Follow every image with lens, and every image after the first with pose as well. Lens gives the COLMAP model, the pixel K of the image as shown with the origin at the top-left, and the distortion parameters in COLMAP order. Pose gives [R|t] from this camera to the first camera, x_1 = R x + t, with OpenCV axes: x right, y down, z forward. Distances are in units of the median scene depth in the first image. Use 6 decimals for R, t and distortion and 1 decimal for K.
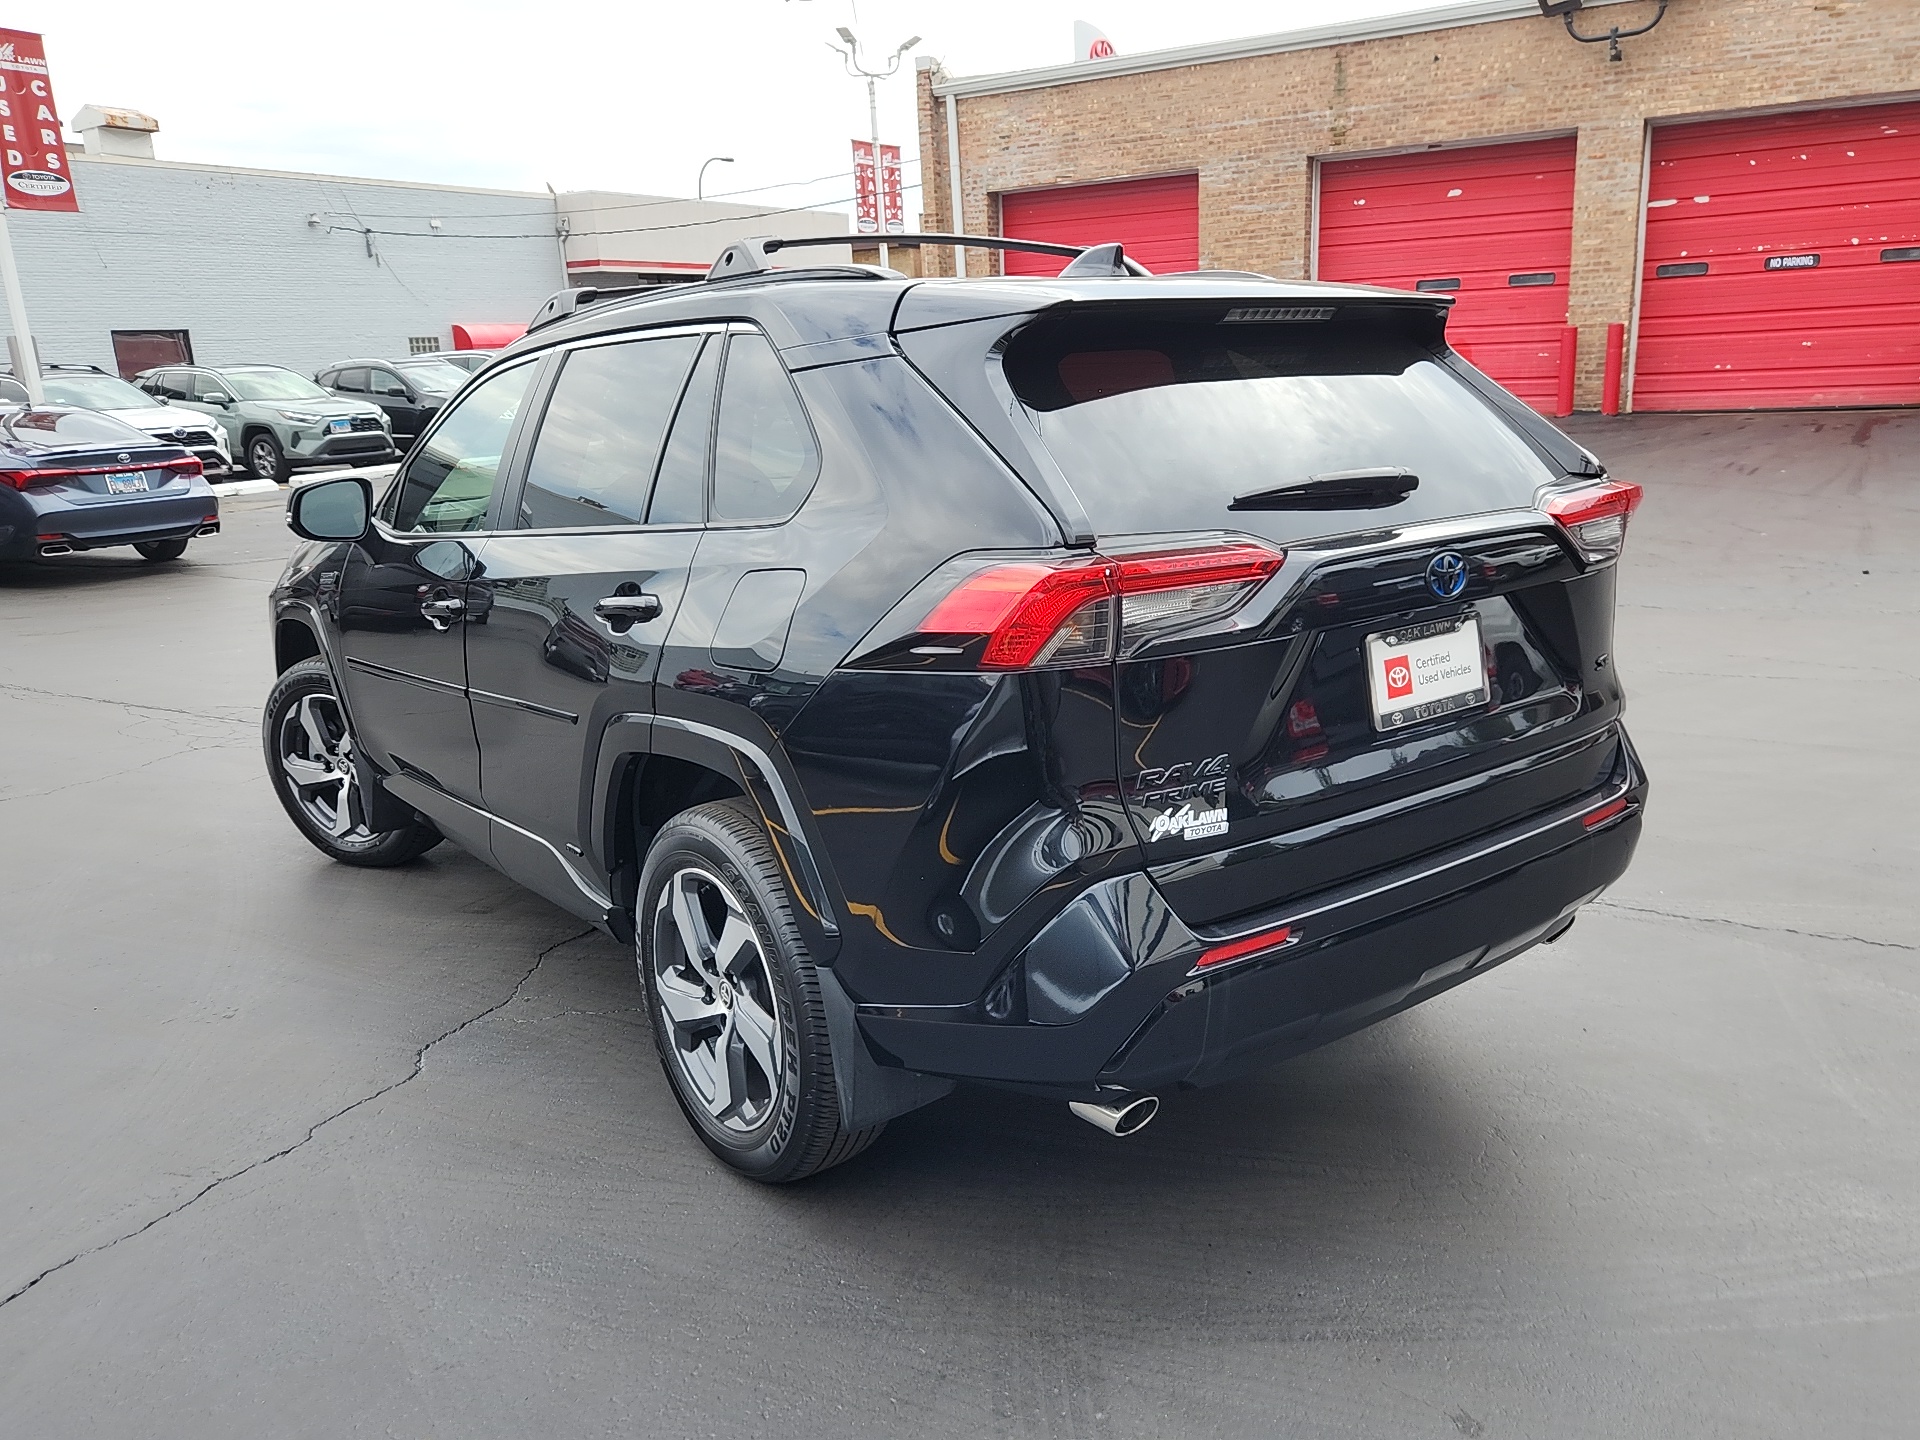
lens RADIAL K [[1459.6, 0, 1006.0], [0, 1459.6, 724.6], [0, 0, 1]] dist [0.057222, -0.043498]
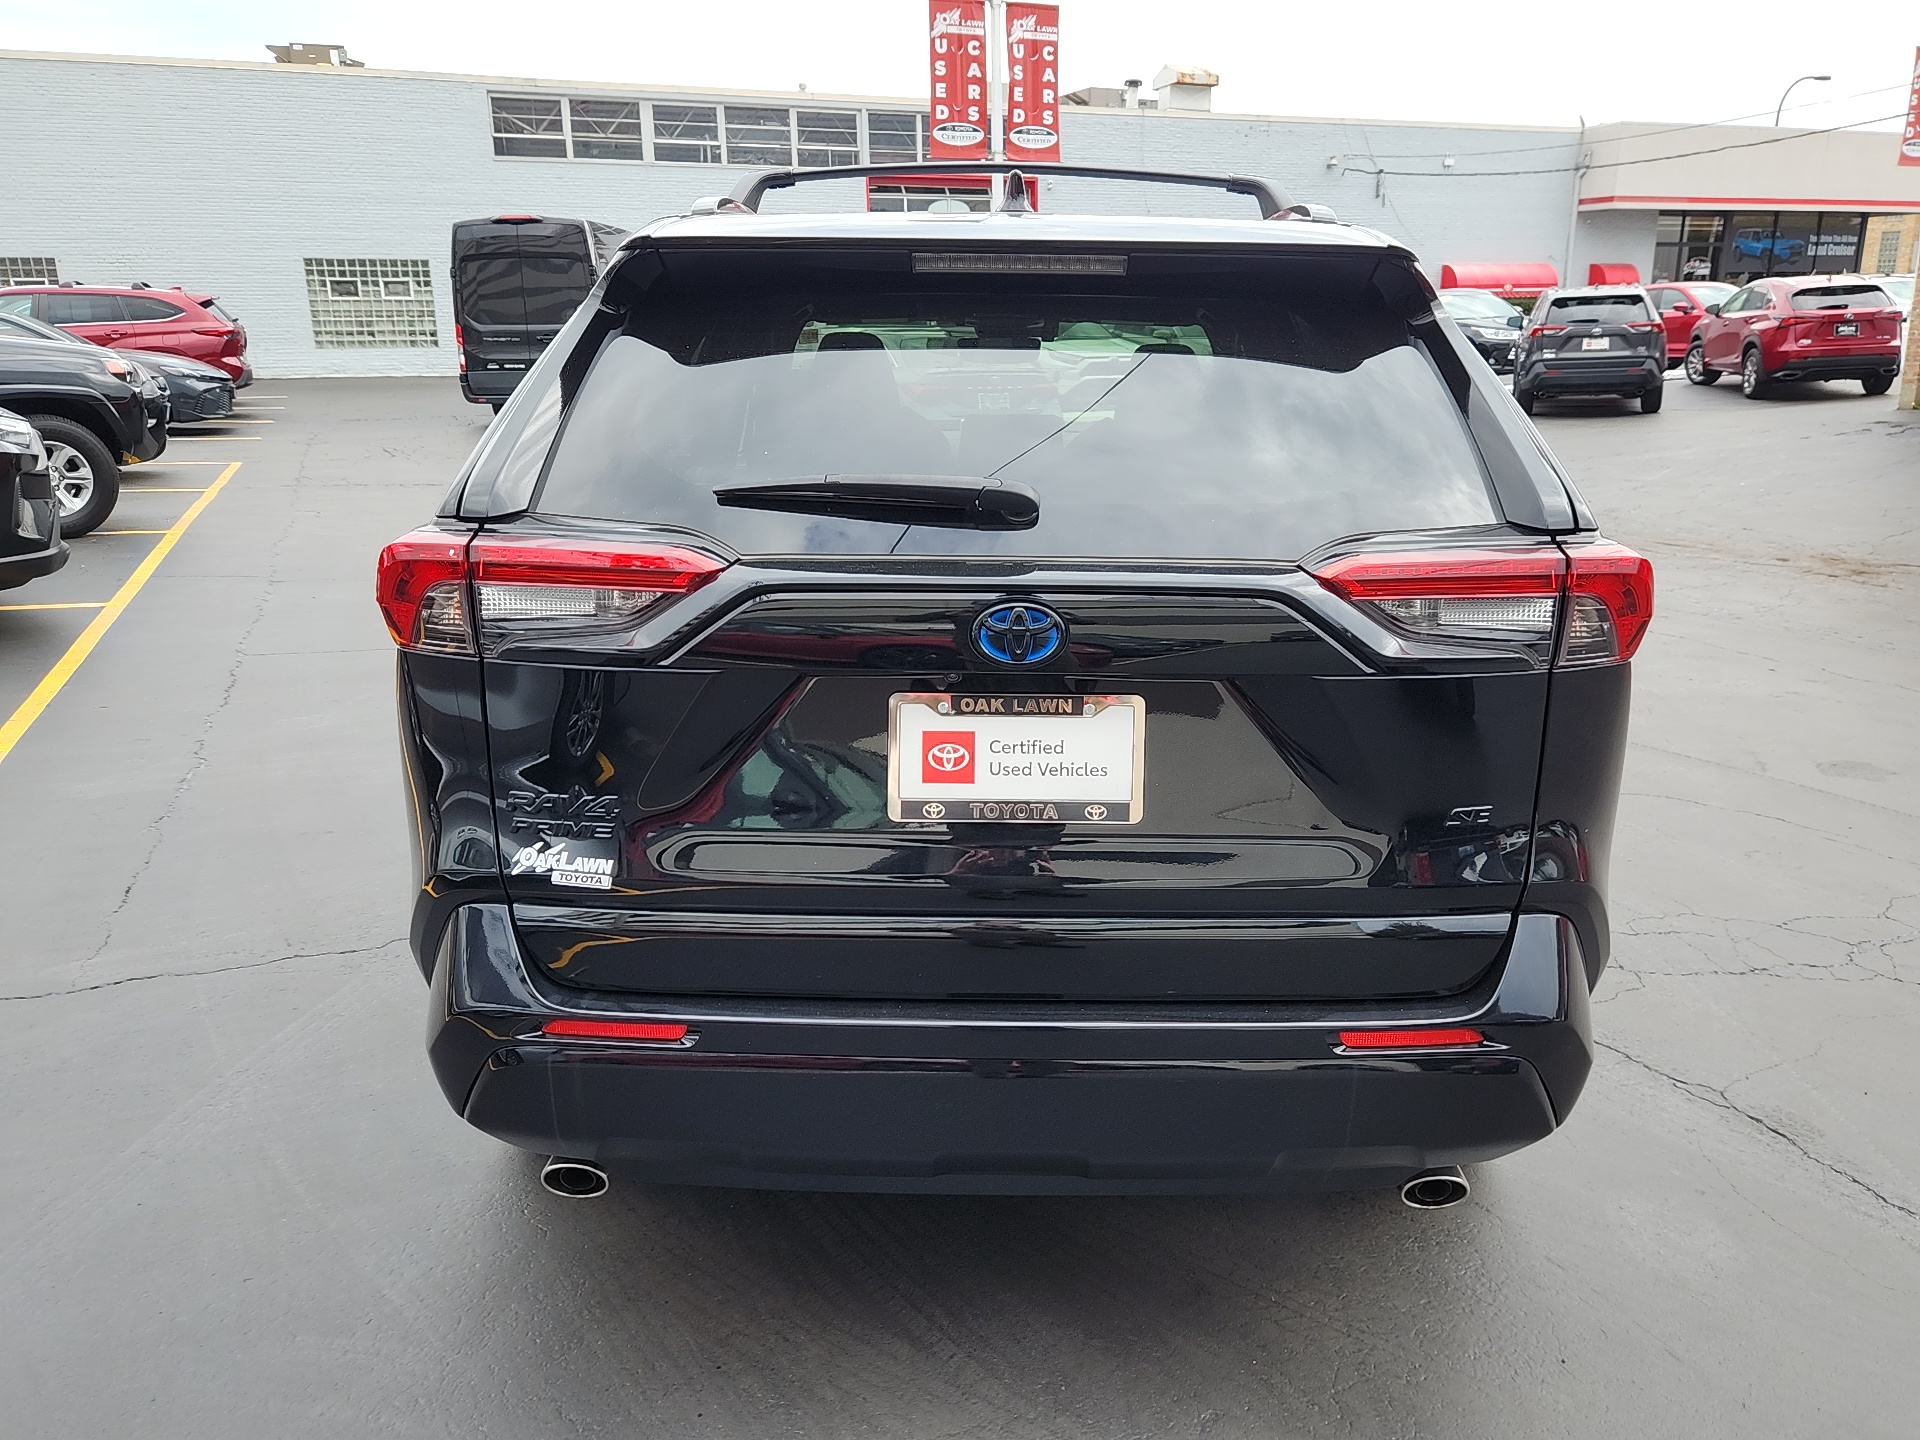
lens RADIAL K [[1459.6, 0, 1006.0], [0, 1459.6, 724.6], [0, 0, 1]] dist [0.057222, -0.043498]
pose [[0.790307, 0.204272, -0.577658, 0.551007], [-0.182597, 0.978471, 0.096192, -0.096519], [0.584871, 0.029458, 0.810592, 0.317870]]
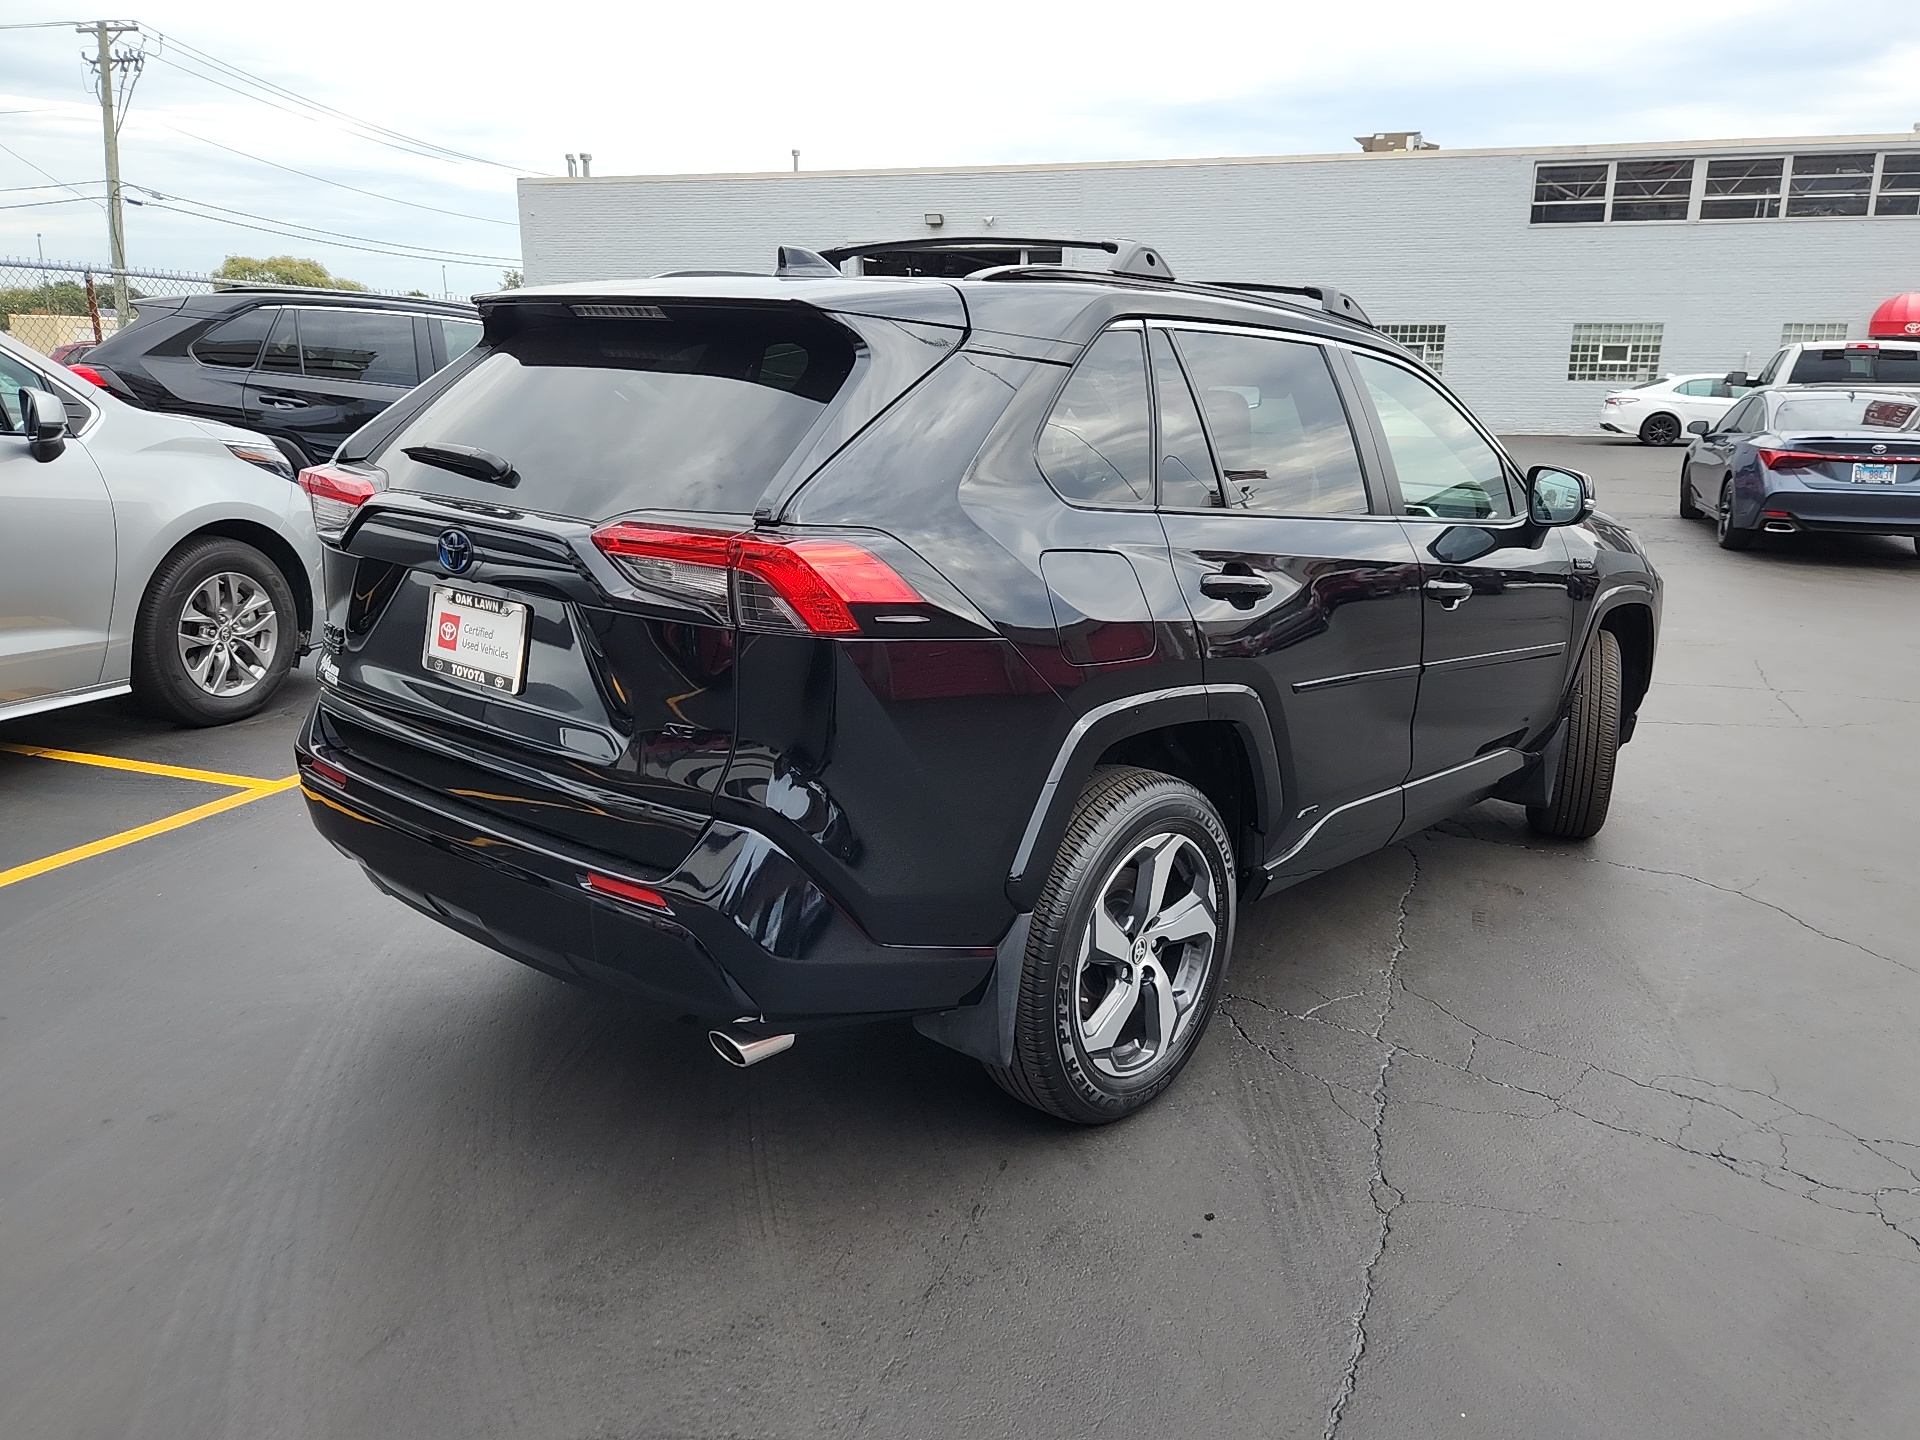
lens RADIAL K [[1459.6, 0, 1006.0], [0, 1459.6, 724.6], [0, 0, 1]] dist [0.057222, -0.043498]
pose [[0.211698, 0.275776, -0.937620, 1.109483], [-0.269538, 0.938633, 0.215217, -0.249929], [0.939432, 0.207163, 0.273039, 0.852054]]
